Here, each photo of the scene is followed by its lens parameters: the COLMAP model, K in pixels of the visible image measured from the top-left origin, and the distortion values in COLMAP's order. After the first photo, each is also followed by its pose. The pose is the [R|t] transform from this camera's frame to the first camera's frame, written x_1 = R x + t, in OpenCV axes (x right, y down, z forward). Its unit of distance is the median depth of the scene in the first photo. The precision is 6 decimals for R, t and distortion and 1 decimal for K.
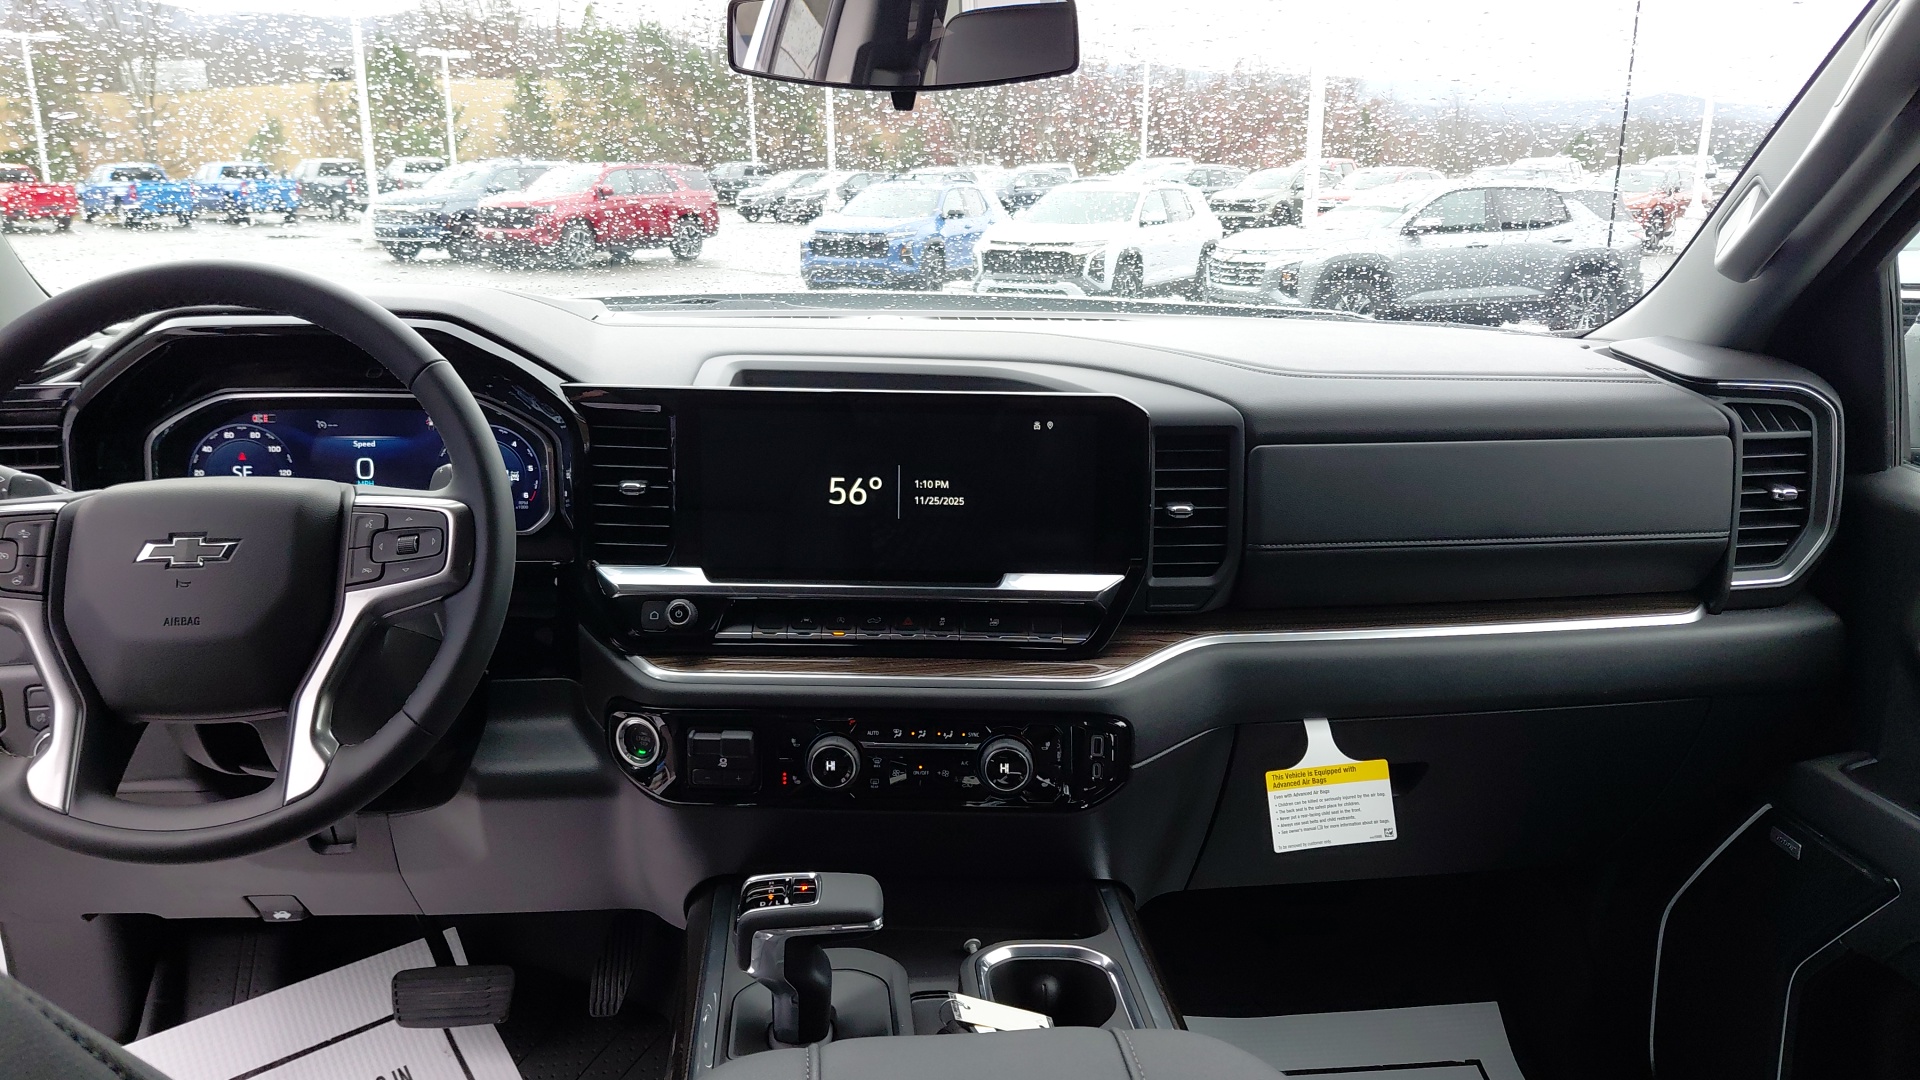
lens RADIAL K [[1420.8, 0, 960.0], [0, 1420.8, 540.0], [0, 0, 1]] dist [0.122170, -0.232756]
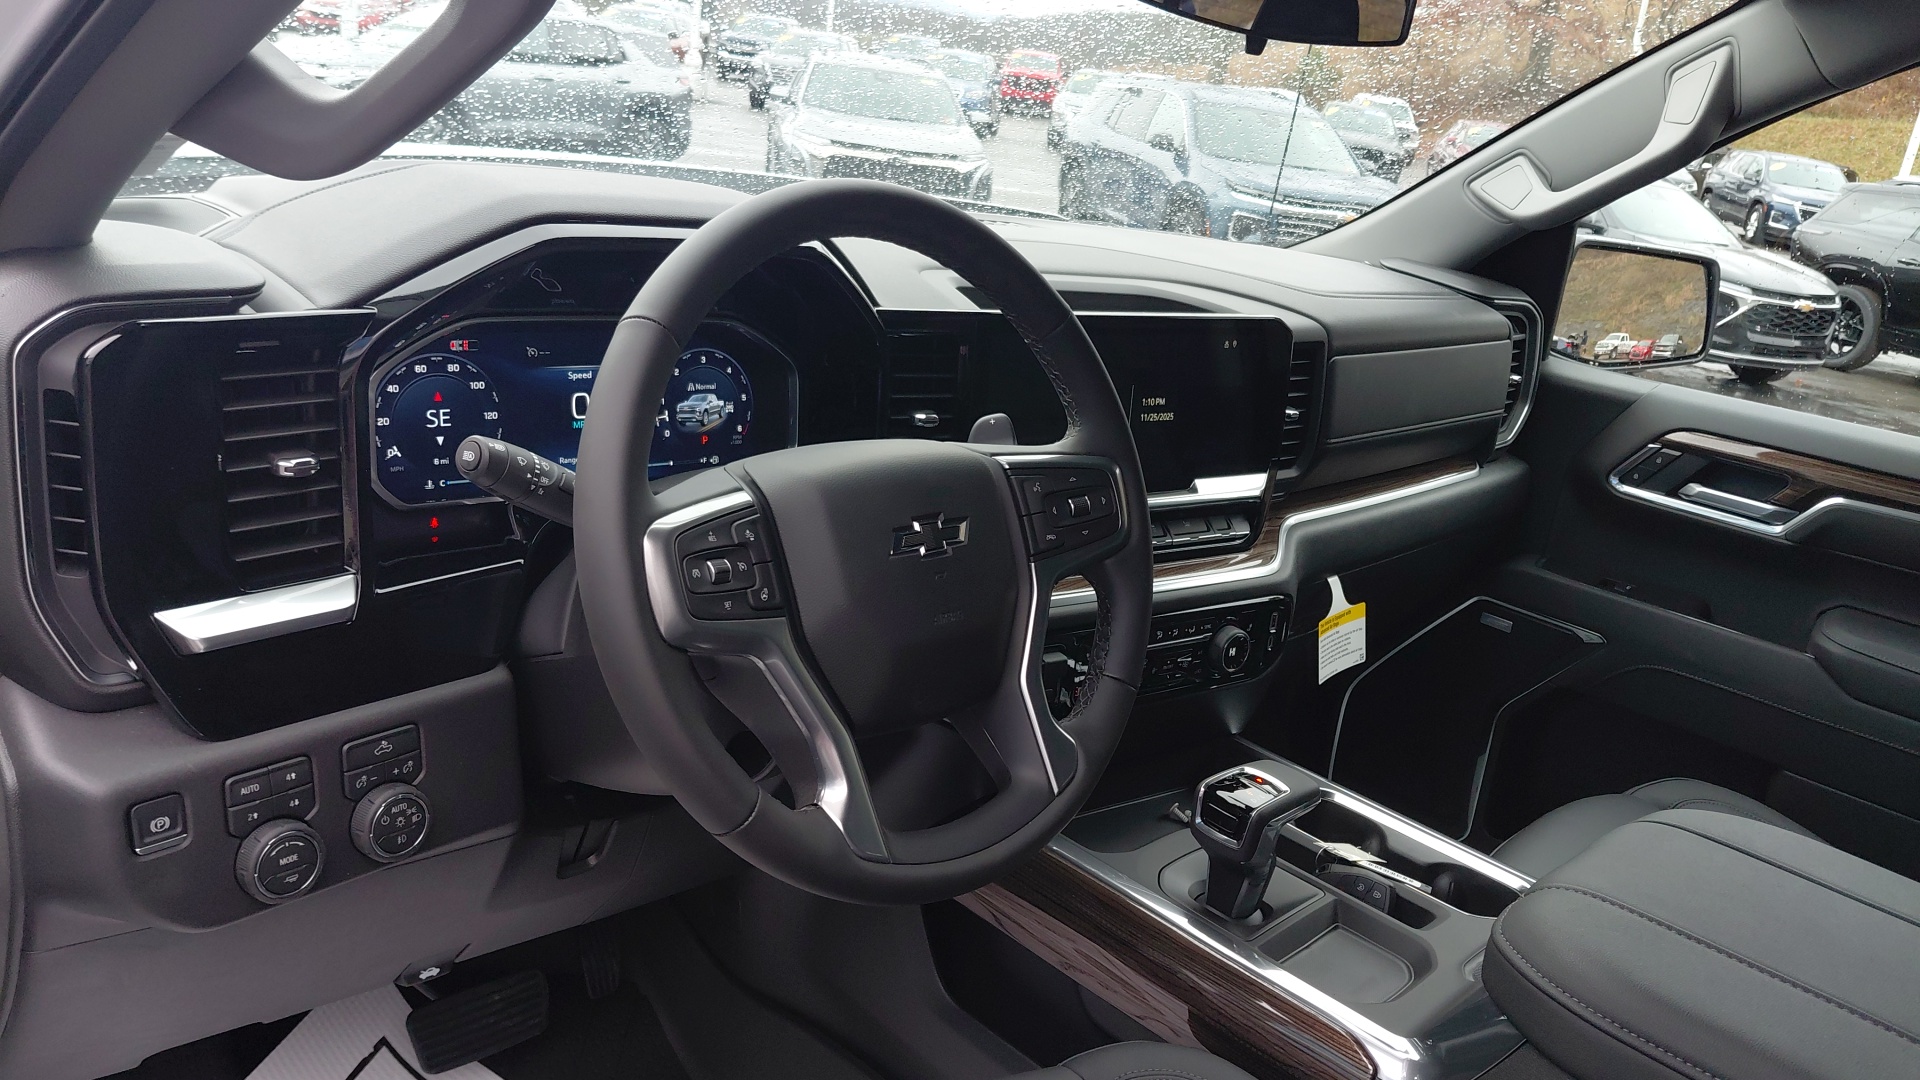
lens RADIAL K [[1420.8, 0, 960.0], [0, 1420.8, 540.0], [0, 0, 1]] dist [0.122170, -0.232756]
pose [[0.782249, -0.100125, 0.614867, -0.763559], [0.027312, 0.991563, 0.126718, -0.072306], [-0.622367, -0.082332, 0.778384, 0.238194]]
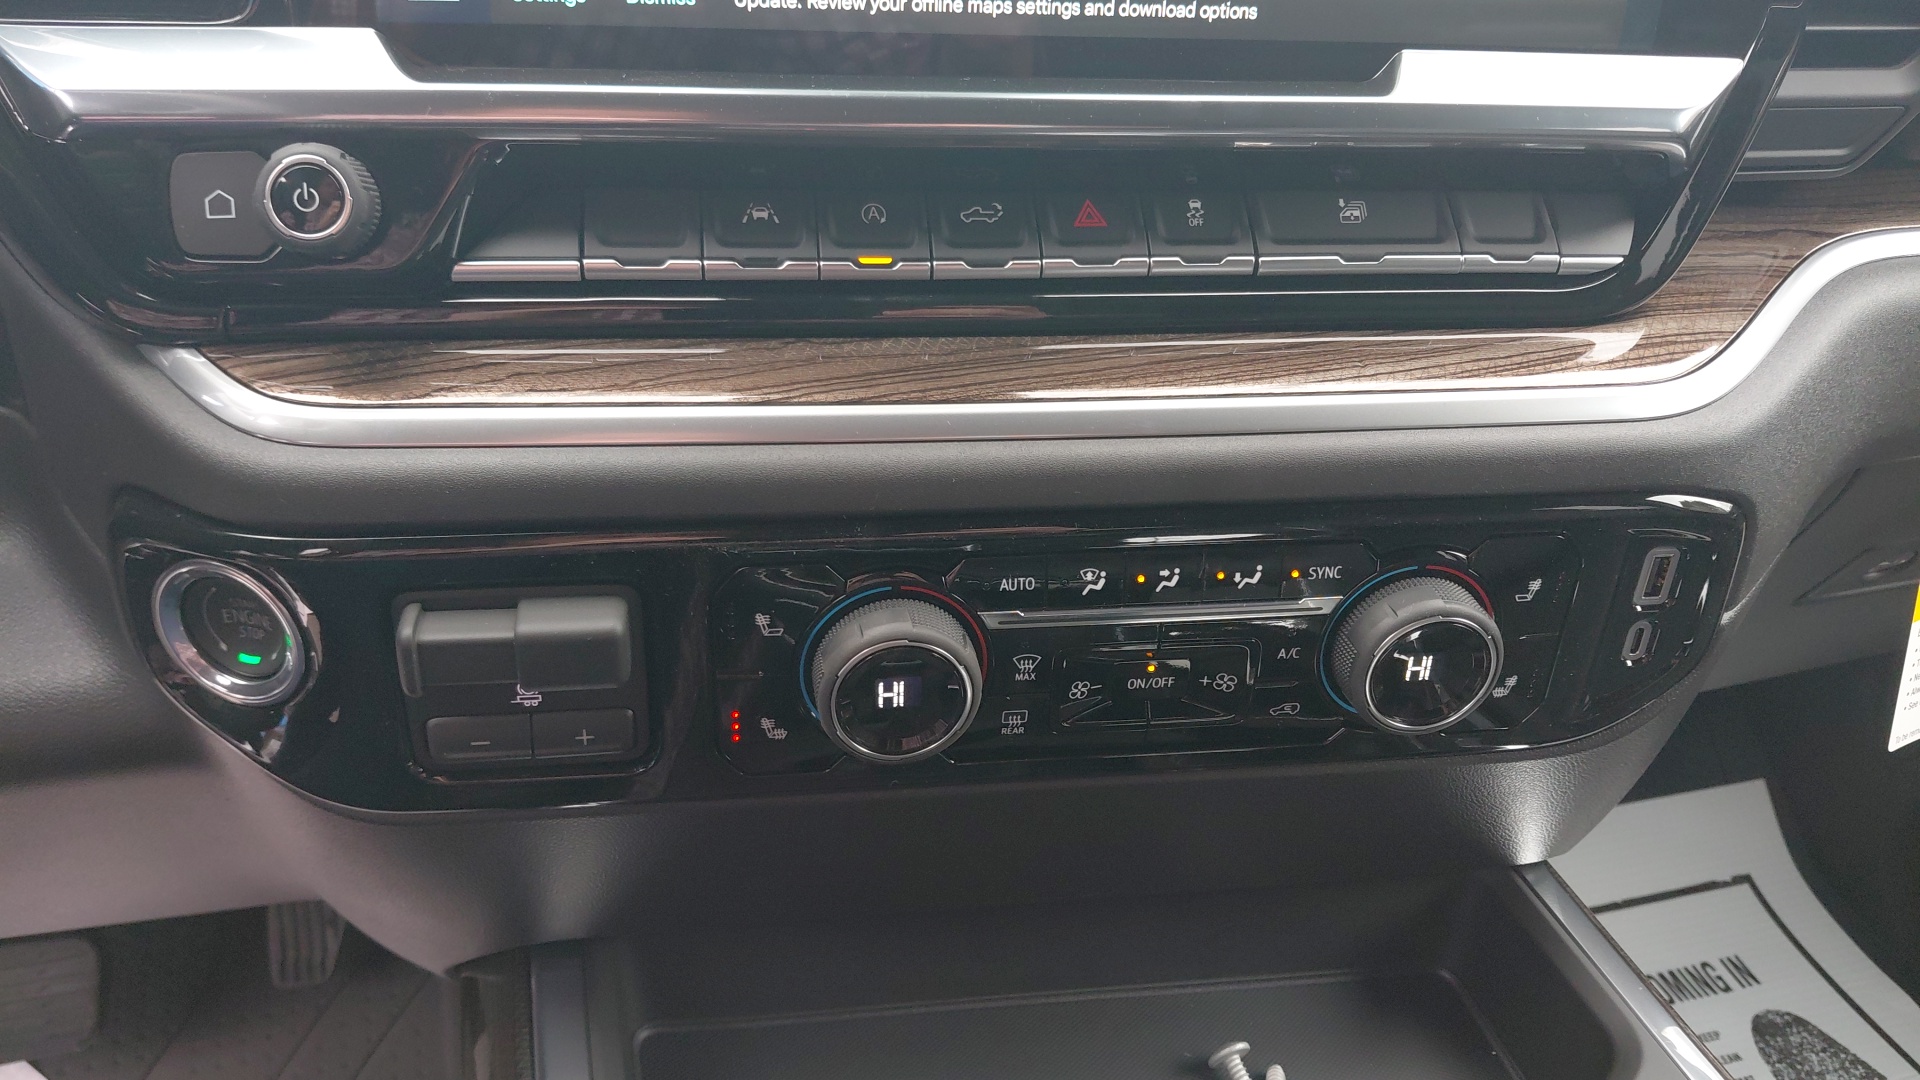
lens RADIAL K [[1407.6, 0, 960.0], [0, 1407.6, 540.0], [0, 0, 1]] dist [0.008631, -0.006038]
pose [[0.983263, -0.057085, 0.173020, -0.117576], [0.001908, 0.952822, 0.303522, 0.030309], [-0.182184, -0.298112, 0.936984, 0.665624]]
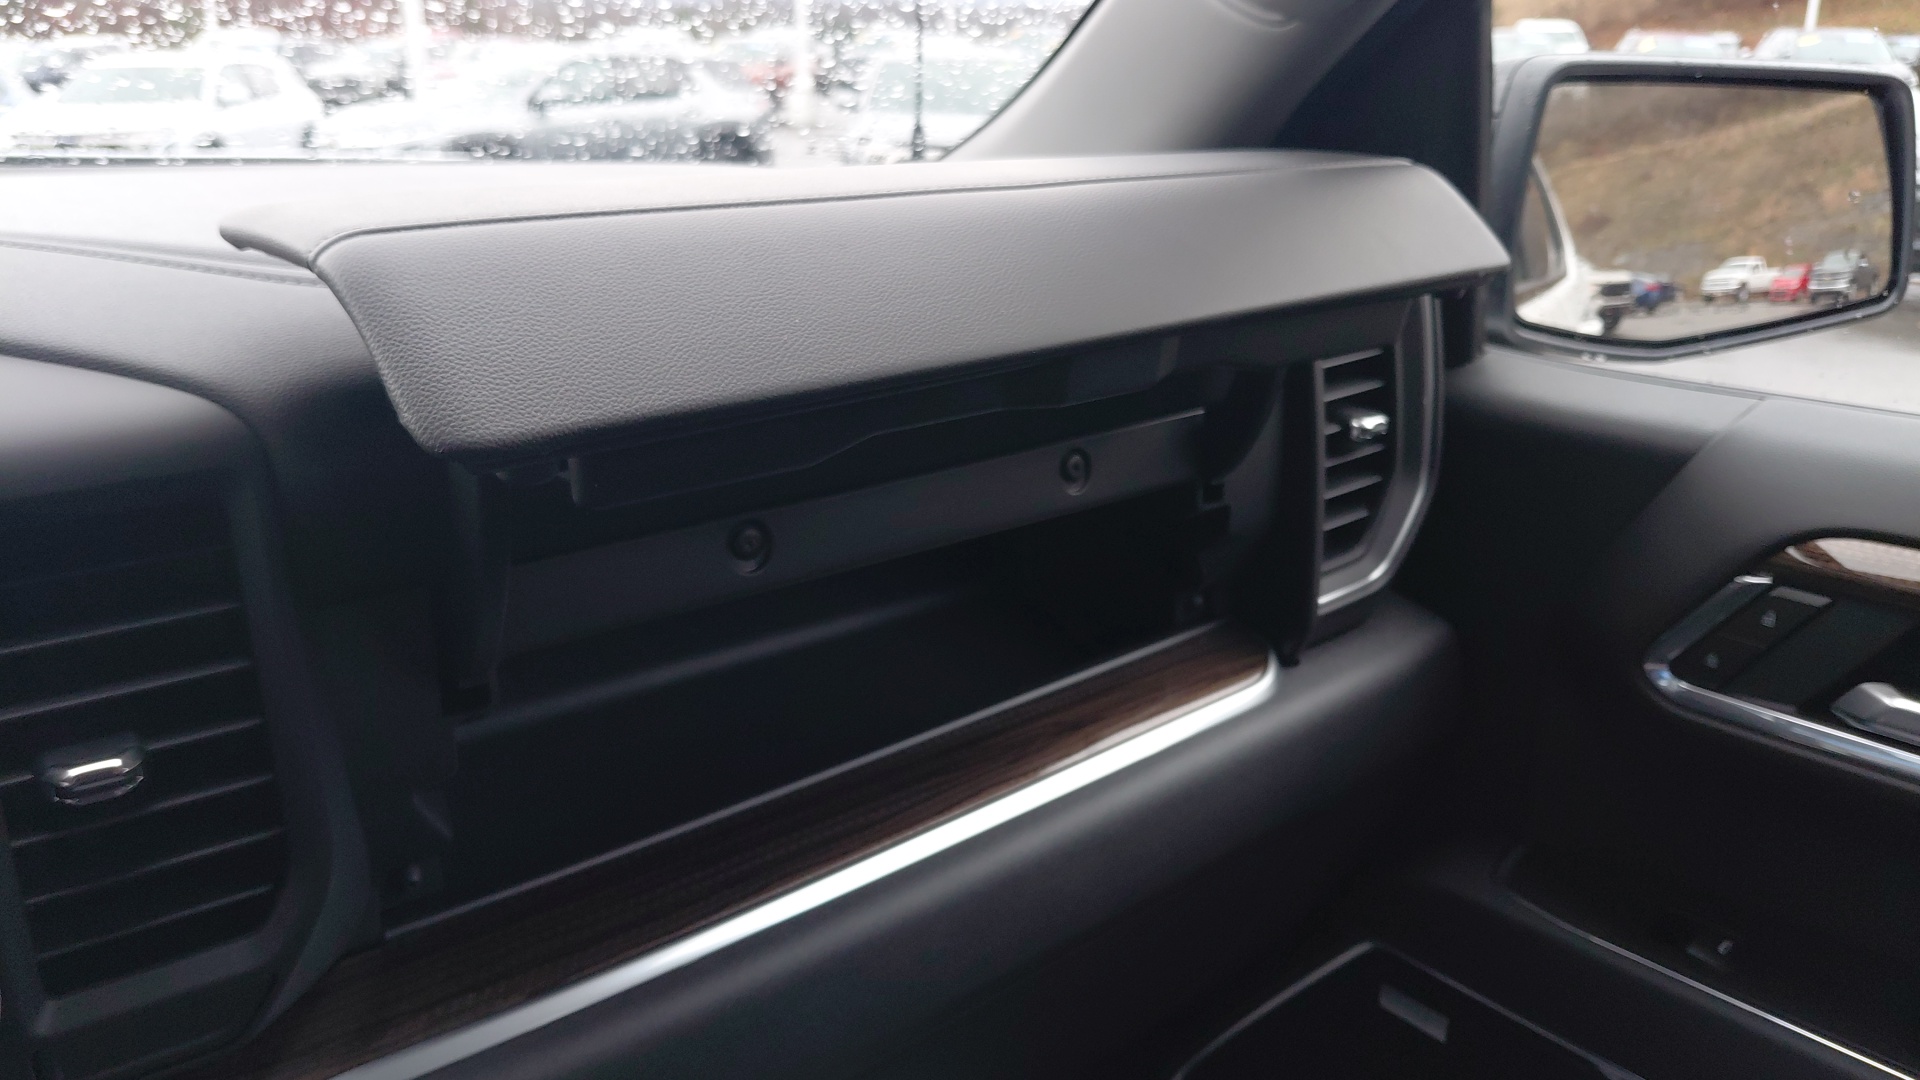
lens RADIAL K [[1420.8, 0, 960.0], [0, 1420.8, 540.0], [0, 0, 1]] dist [0.122170, -0.232756]
pose [[0.839381, -0.177177, 0.513855, 0.157555], [0.137556, 0.983850, 0.114532, -0.076938], [-0.525849, -0.025452, 0.850197, 0.640130]]
